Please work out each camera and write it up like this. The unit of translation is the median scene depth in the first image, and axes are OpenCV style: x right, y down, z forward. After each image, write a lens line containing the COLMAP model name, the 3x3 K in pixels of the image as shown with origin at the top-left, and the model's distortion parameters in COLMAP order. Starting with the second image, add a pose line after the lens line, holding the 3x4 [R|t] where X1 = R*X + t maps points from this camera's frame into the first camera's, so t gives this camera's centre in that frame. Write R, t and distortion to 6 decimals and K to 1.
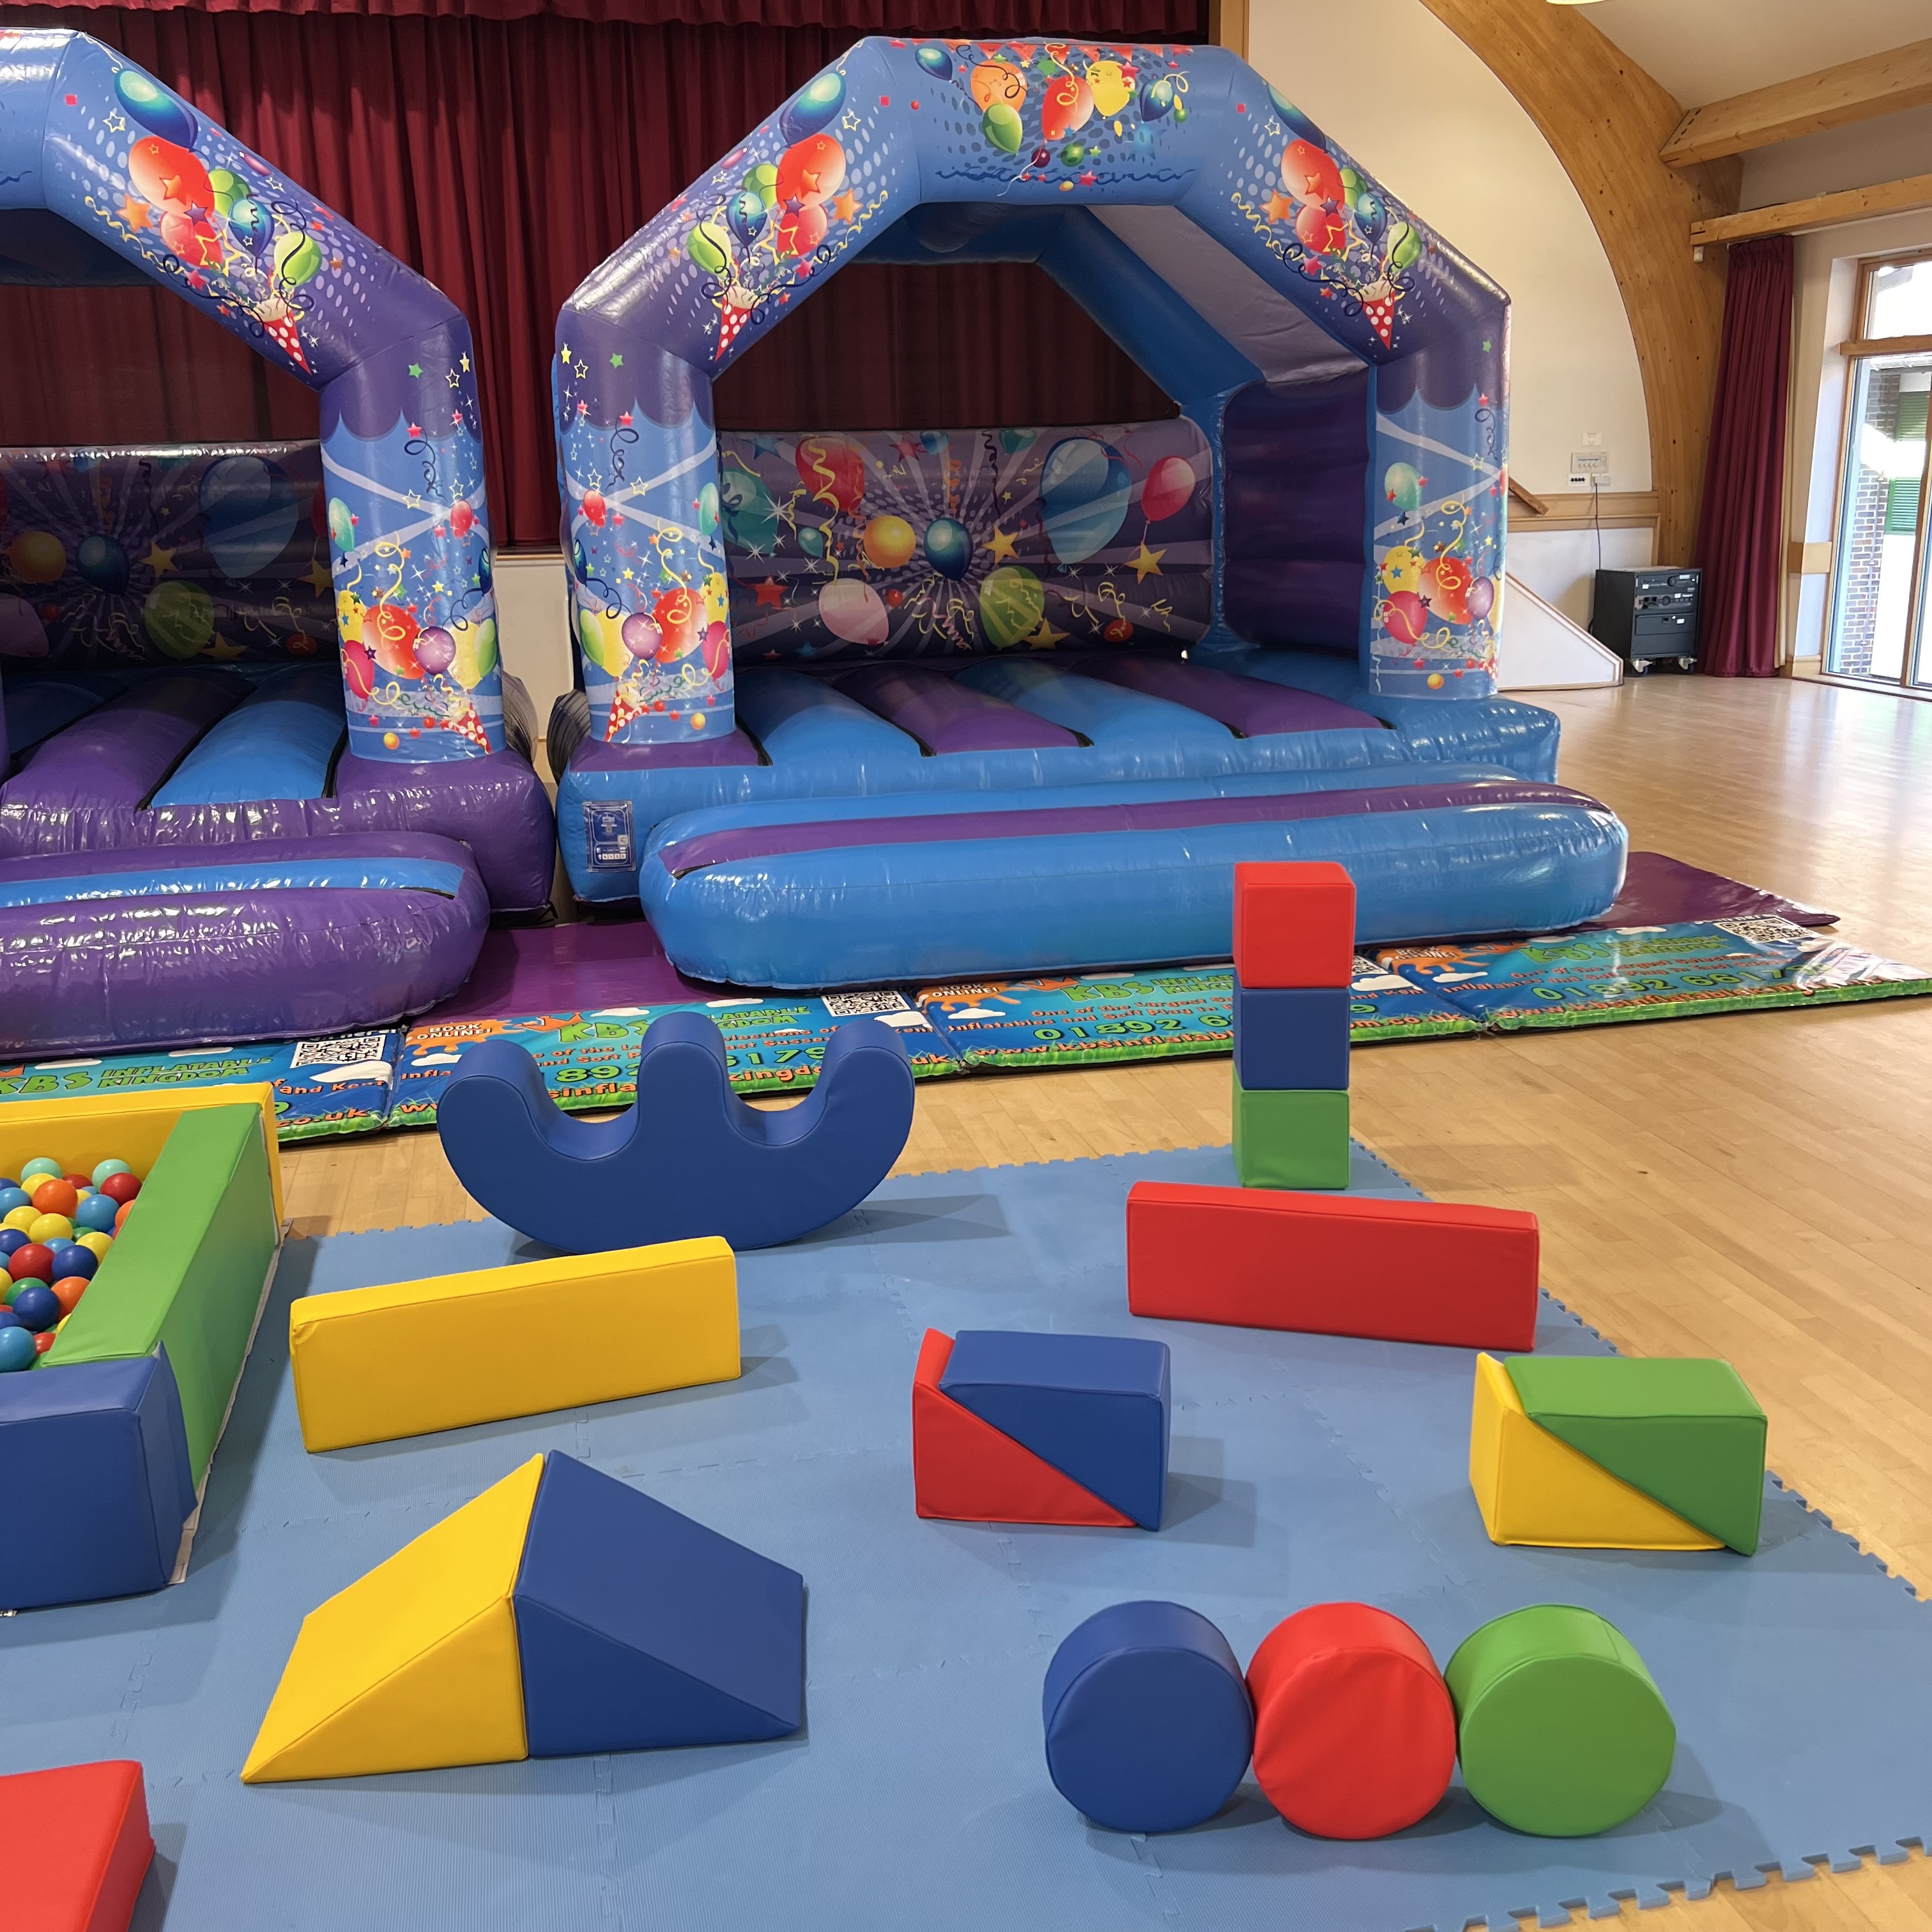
lens RADIAL K [[1945.3, 0, 967.9], [0, 1945.3, 973.0], [0, 0, 1]] dist [0.023979, 0.000000]
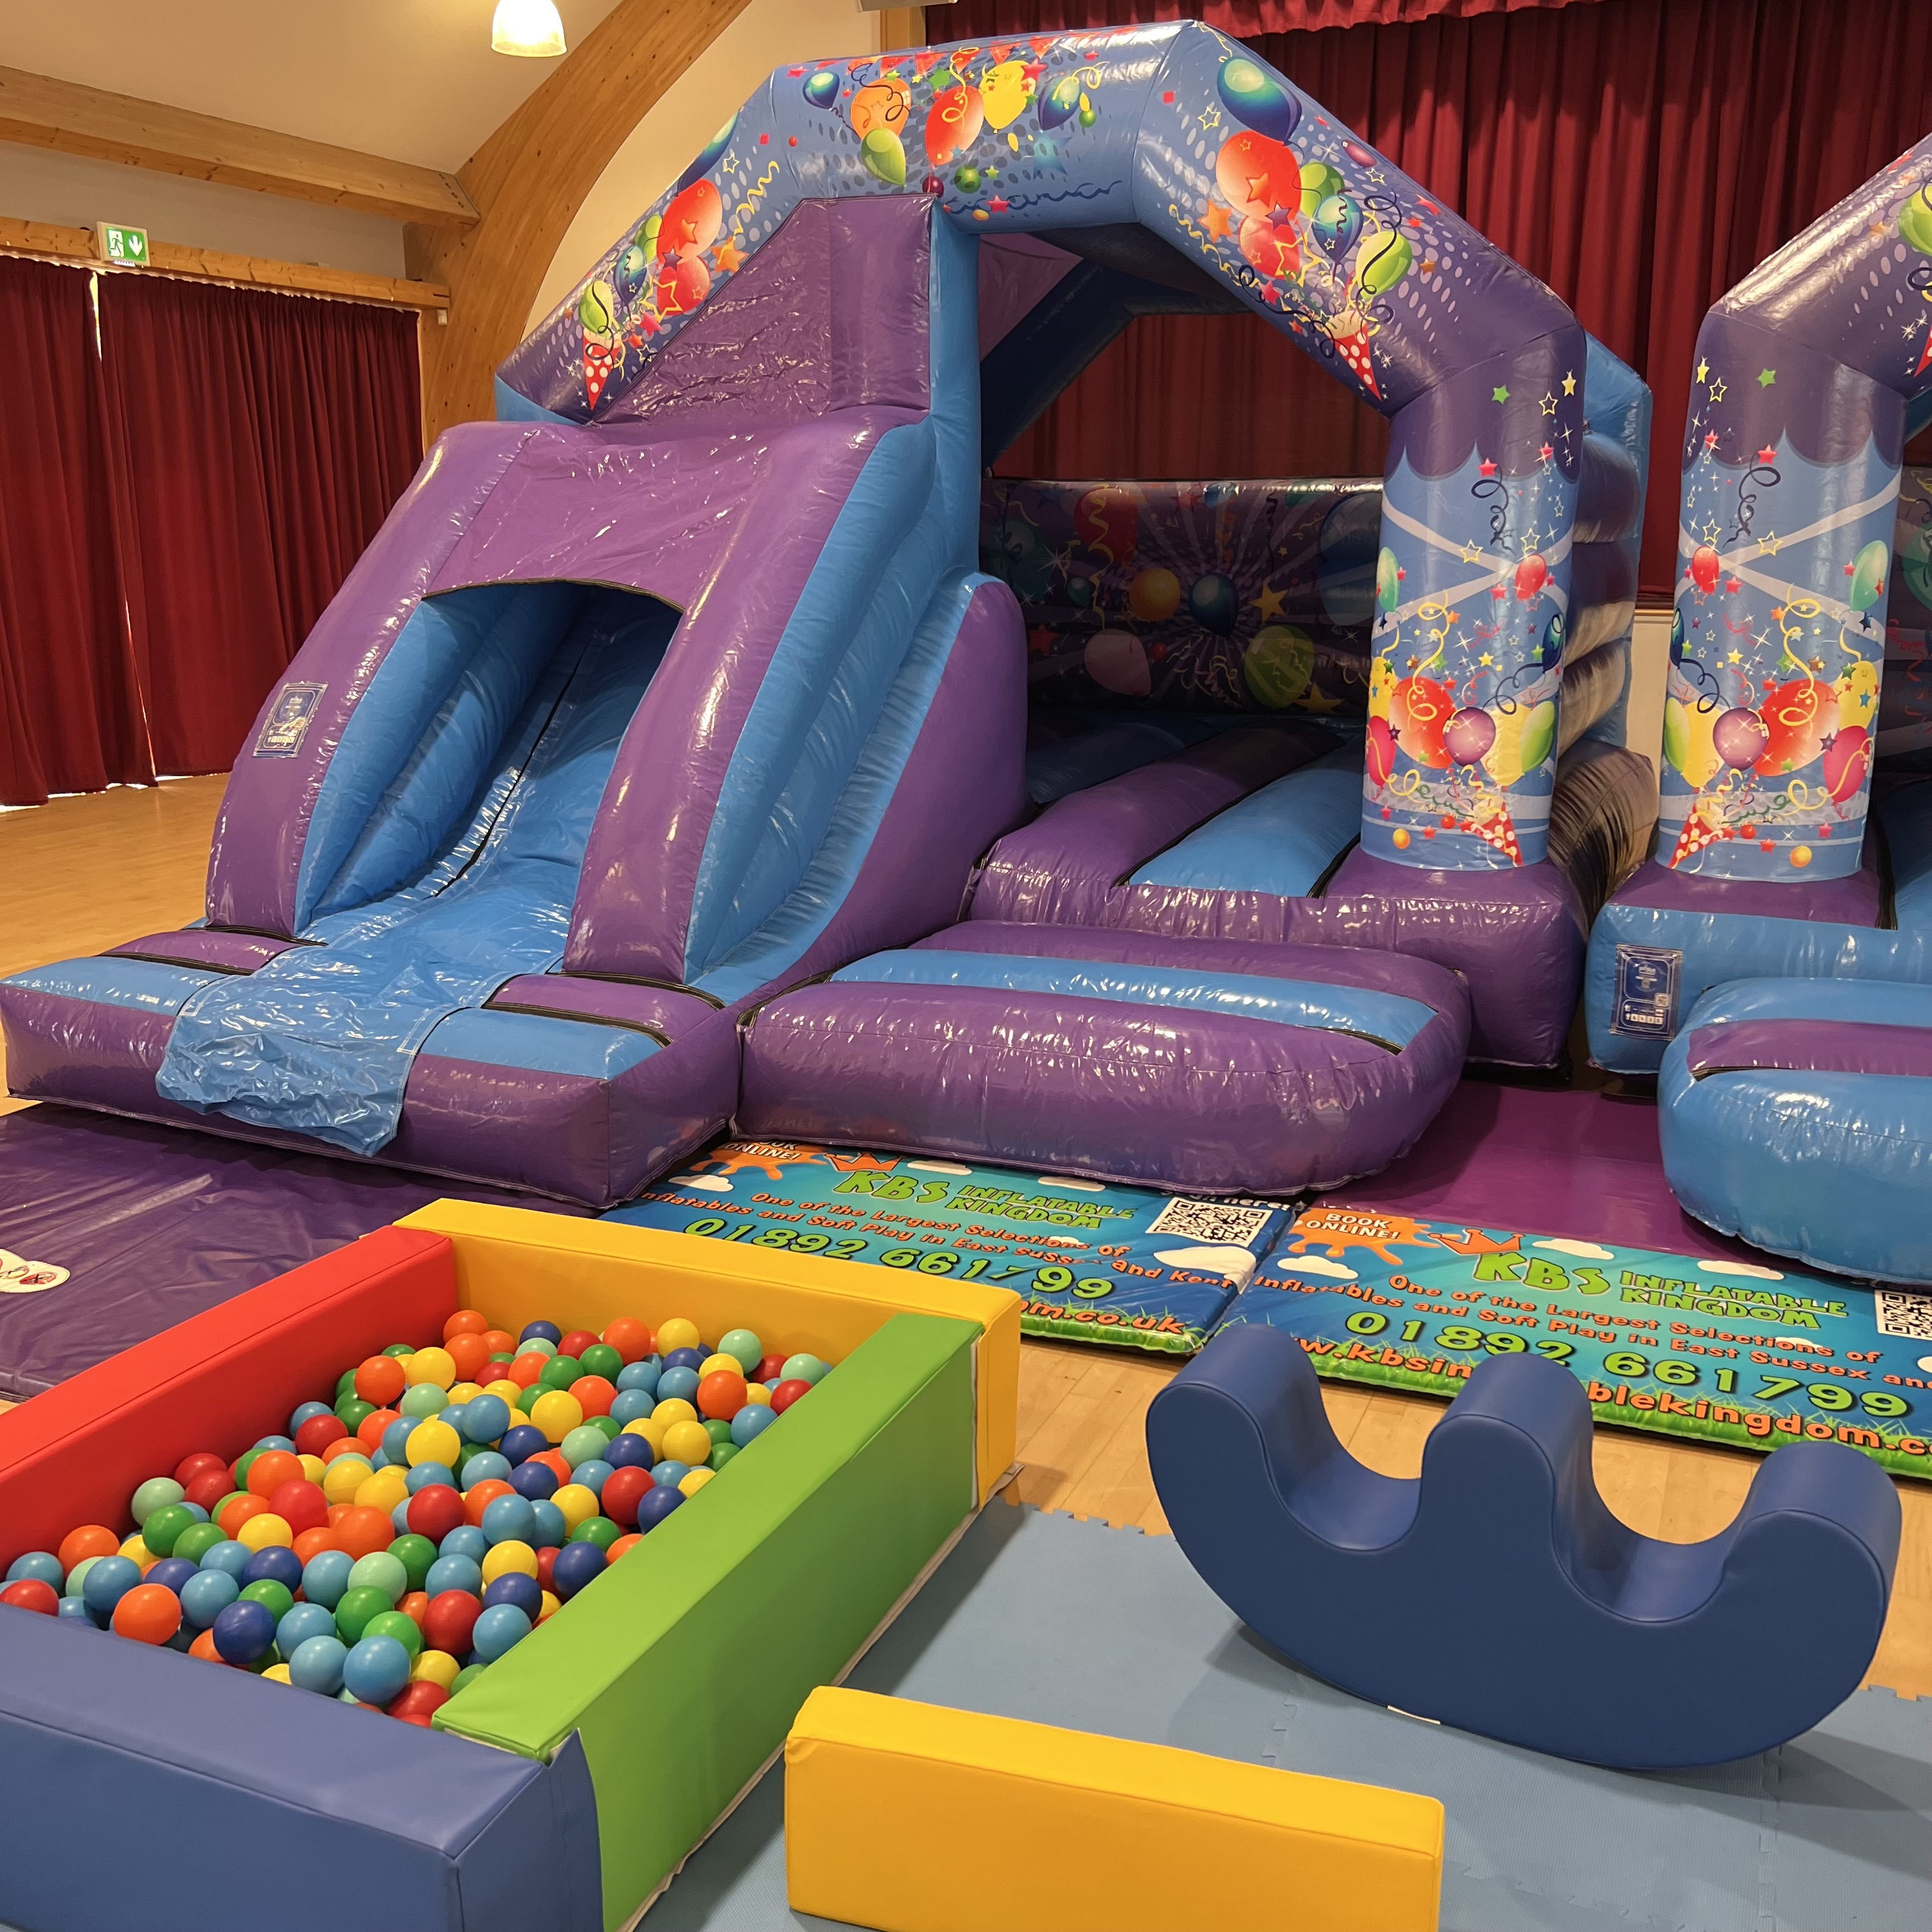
lens RADIAL K [[1945.3, 0, 948.1], [0, 1945.3, 991.1], [0, 0, 1]] dist [0.023979, 0.000000]
pose [[0.811051, 0.163326, -0.561712, 0.018808], [-0.167408, 0.984876, 0.044649, -0.043460], [0.560509, 0.057823, 0.826127, 0.151335]]
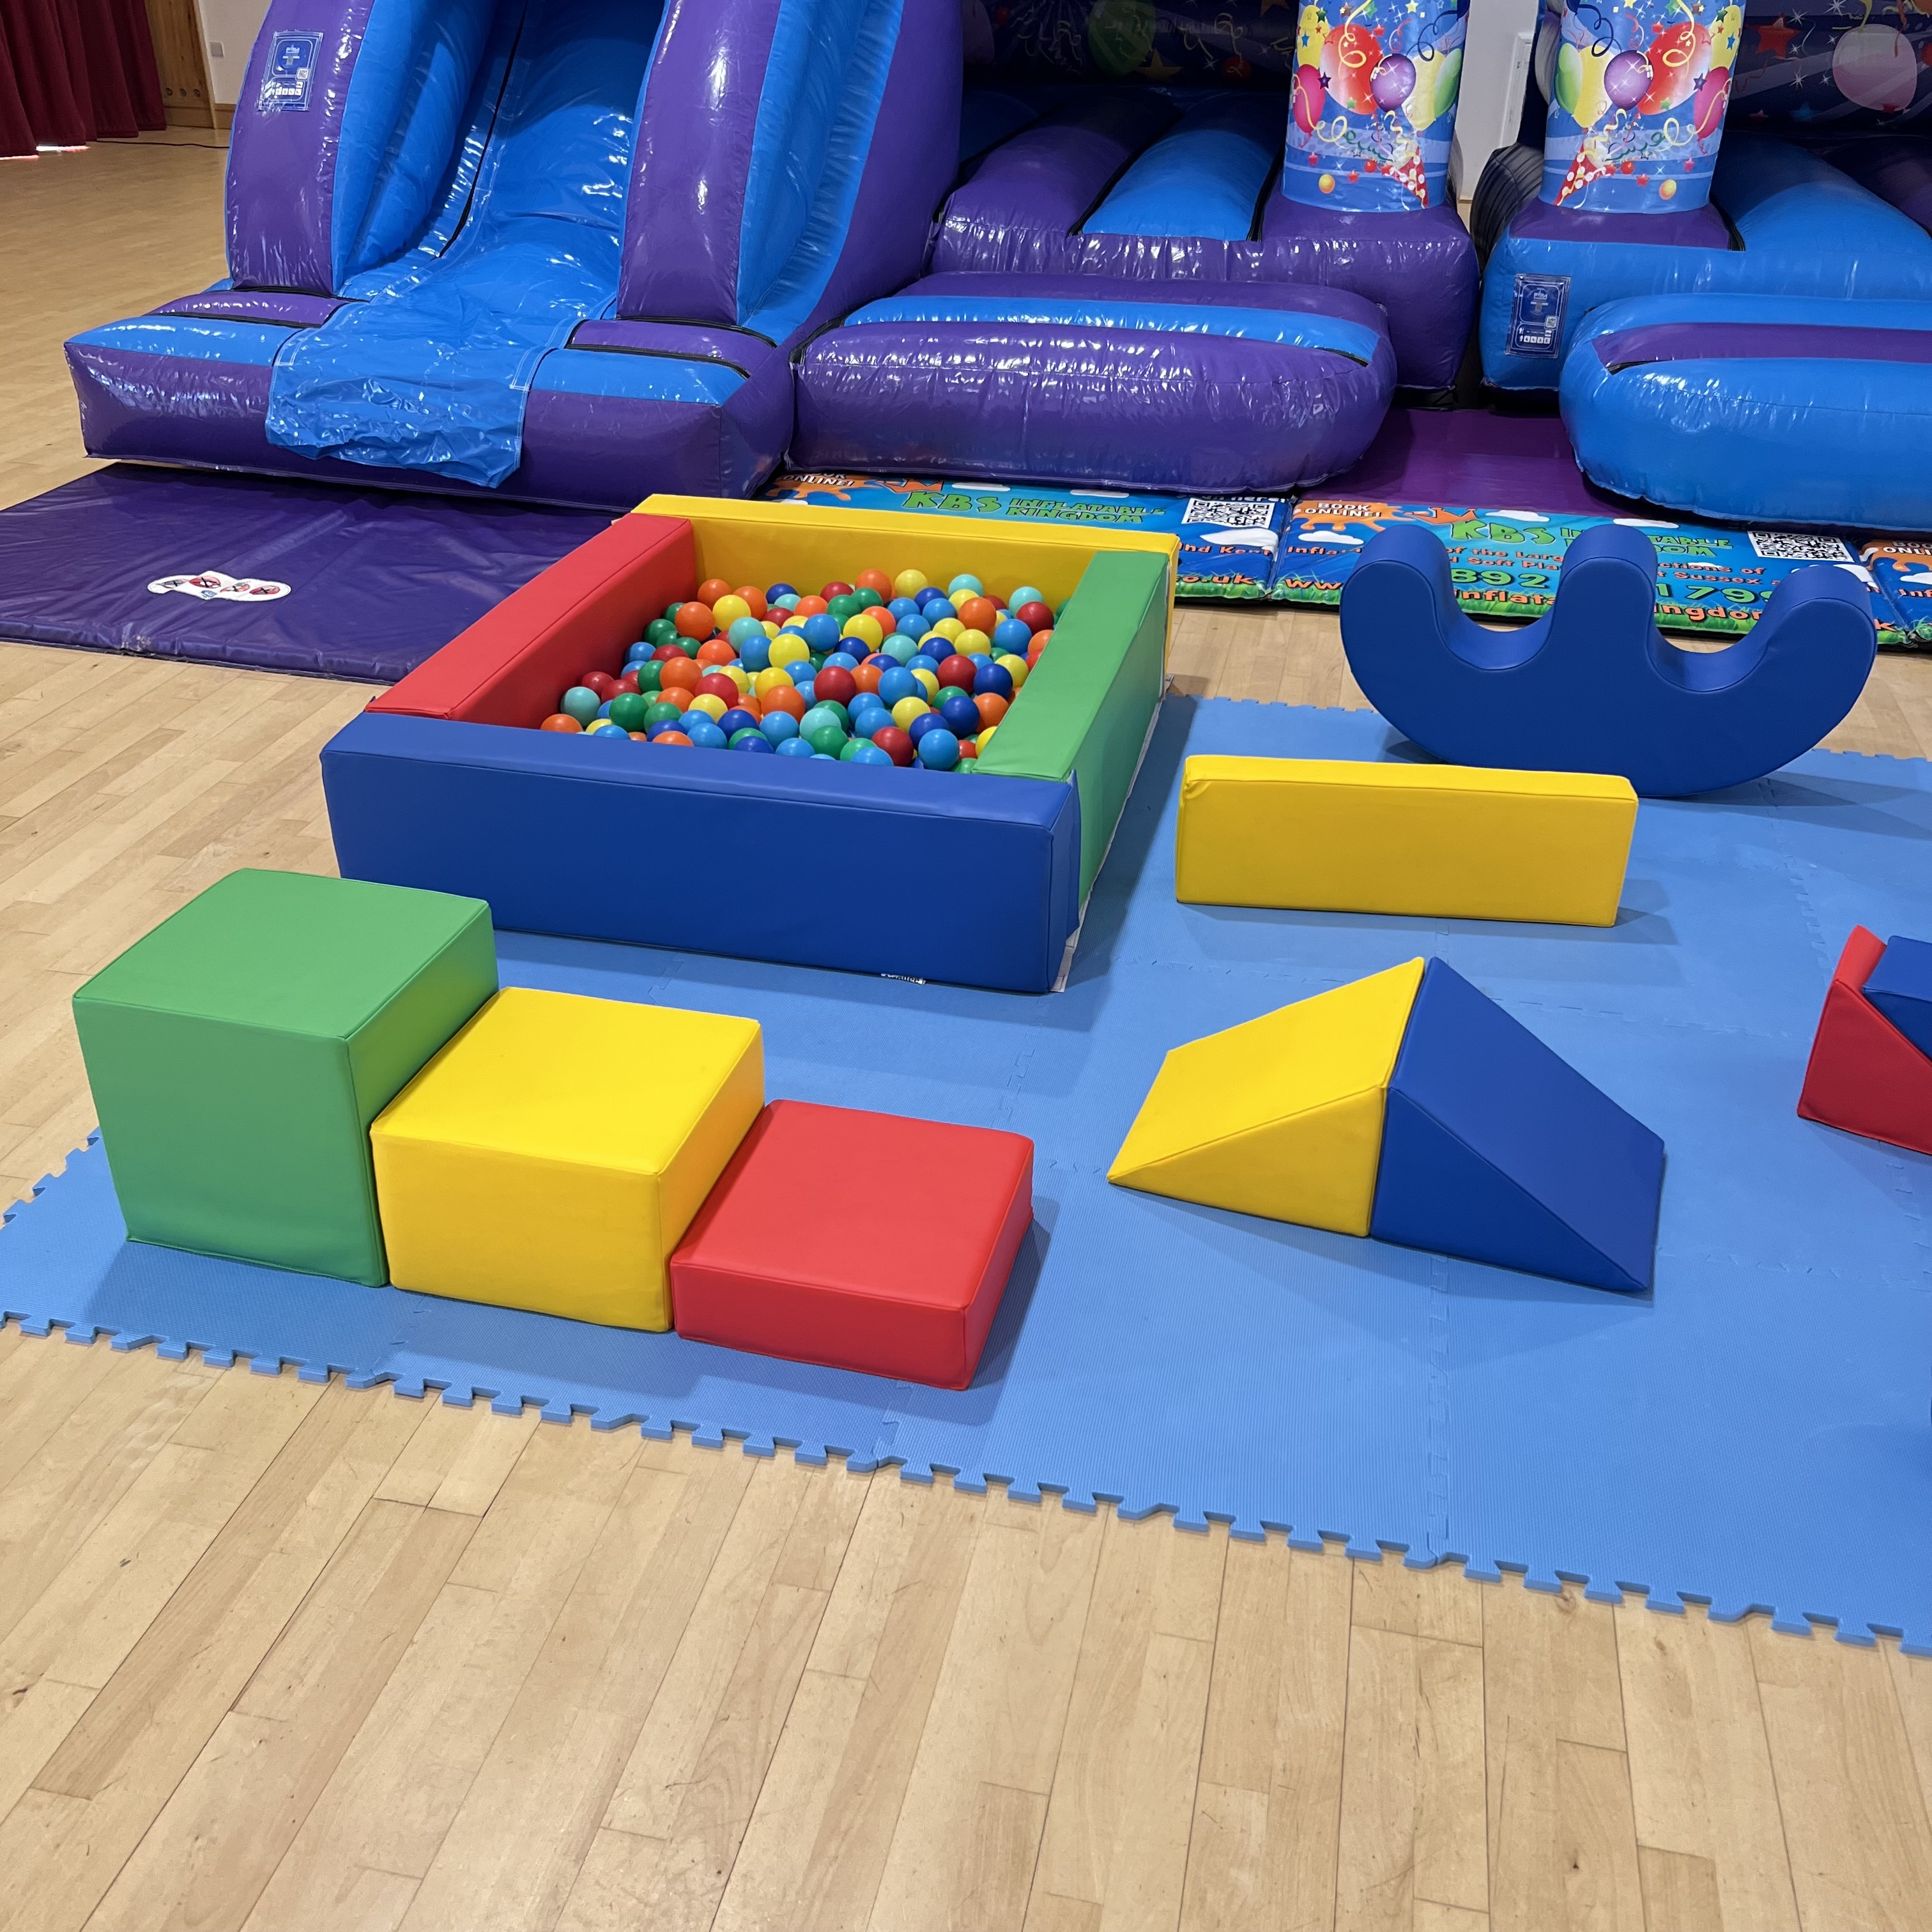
lens RADIAL K [[1945.3, 0, 961.6], [0, 1945.3, 986.5], [0, 0, 1]] dist [0.023979, 0.000000]
pose [[0.906143, 0.237113, -0.350261, -0.024683], [-0.139172, 0.949125, 0.282475, 0.004485], [0.399420, -0.207217, 0.893042, 0.007452]]
